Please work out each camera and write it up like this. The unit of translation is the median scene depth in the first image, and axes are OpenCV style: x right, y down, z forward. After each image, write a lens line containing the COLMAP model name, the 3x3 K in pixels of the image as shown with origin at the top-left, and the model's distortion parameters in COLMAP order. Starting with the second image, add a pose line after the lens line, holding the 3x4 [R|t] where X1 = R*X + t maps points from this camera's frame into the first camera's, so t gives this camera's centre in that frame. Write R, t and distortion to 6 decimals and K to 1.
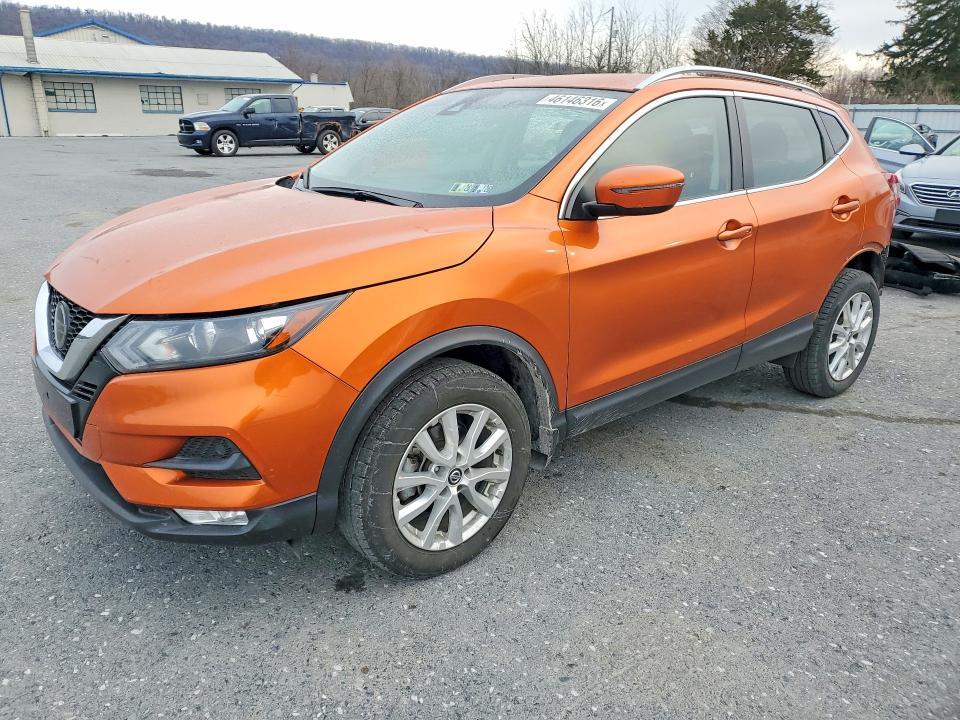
lens RADIAL K [[770.0, 0, 480.0], [0, 770.0, 360.0], [0, 0, 1]] dist [0.128864, -0.147742]
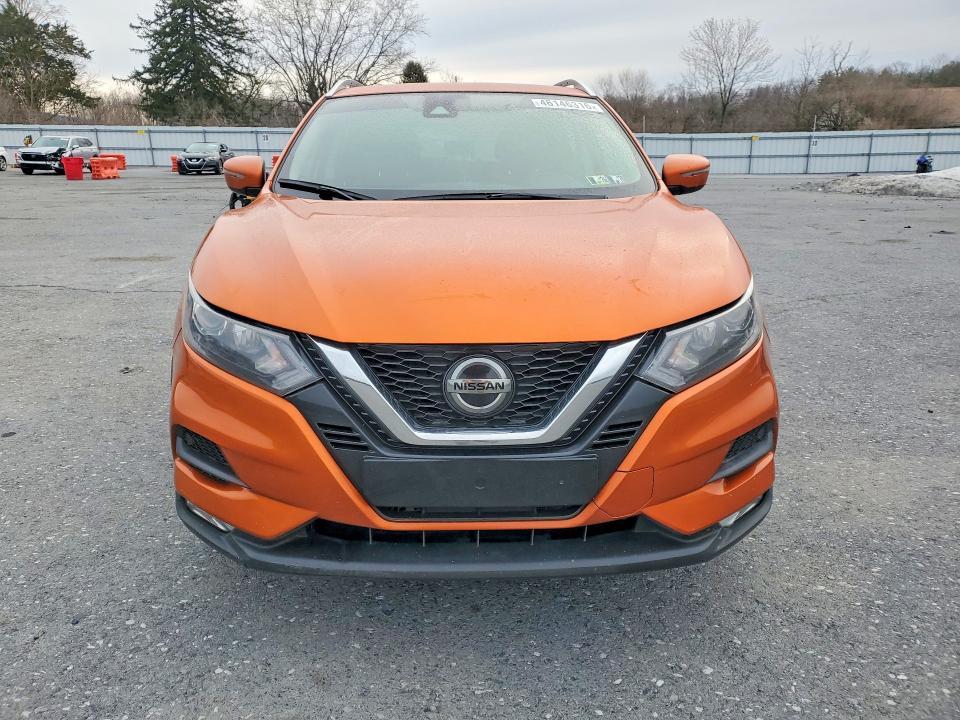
lens RADIAL K [[749.7, 0, 480.0], [0, 749.7, 360.0], [0, 0, 1]] dist [0.015179, 0.011415]
pose [[0.594785, -0.234149, 0.769029, -0.093278], [0.245527, 0.963841, 0.103567, -0.012444], [-0.765472, 0.127217, 0.630768, 0.048008]]
